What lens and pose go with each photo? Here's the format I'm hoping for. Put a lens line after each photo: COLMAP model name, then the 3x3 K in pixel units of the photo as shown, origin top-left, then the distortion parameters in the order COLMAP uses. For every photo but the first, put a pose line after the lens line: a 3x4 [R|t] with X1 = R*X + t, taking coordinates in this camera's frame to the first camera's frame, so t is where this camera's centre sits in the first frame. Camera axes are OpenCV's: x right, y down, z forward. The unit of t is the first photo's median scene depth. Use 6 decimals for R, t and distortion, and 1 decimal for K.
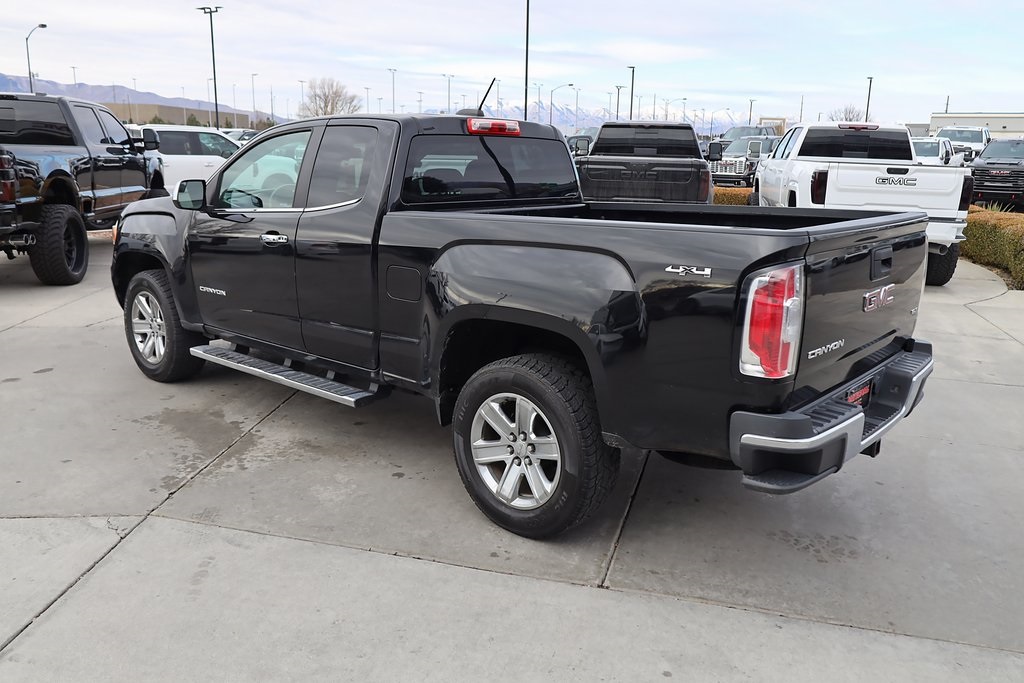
lens RADIAL K [[826.5, 0, 512.0], [0, 826.5, 341.5], [0, 0, 1]] dist [0.009097, 0.006577]
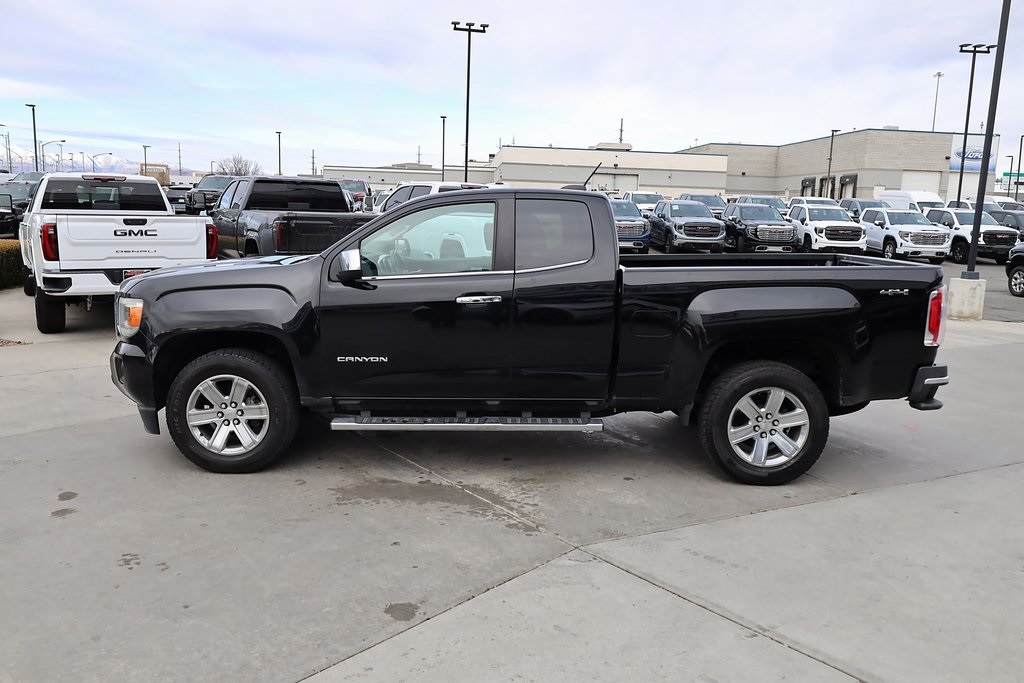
lens RADIAL K [[820.0, 0, 512.0], [0, 820.0, 341.5], [0, 0, 1]] dist [-0.016367, -0.003809]
pose [[0.736925, -0.112415, 0.666562, -1.006119], [0.145921, 0.989281, 0.005516, -0.071033], [-0.660037, 0.093200, 0.745429, 0.169173]]
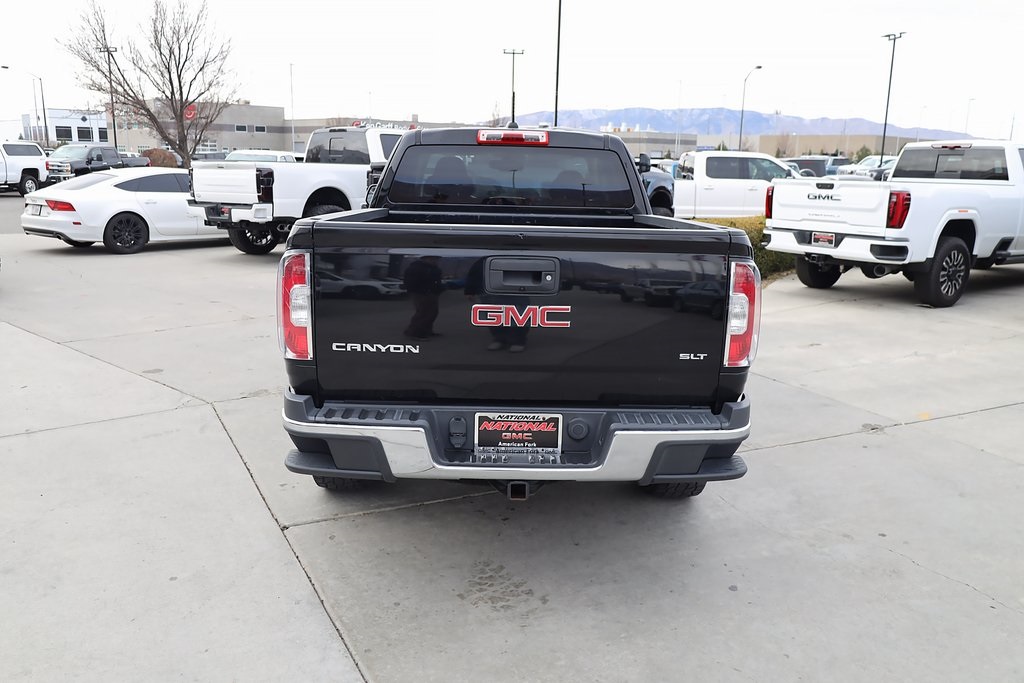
lens RADIAL K [[839.8, 0, 512.0], [0, 839.8, 341.5], [0, 0, 1]] dist [-0.010024, -0.000408]
pose [[0.670660, 0.153799, -0.725645, 0.815363], [-0.181050, 0.982622, 0.040934, -0.046487], [0.719330, 0.103925, 0.686850, 0.290731]]
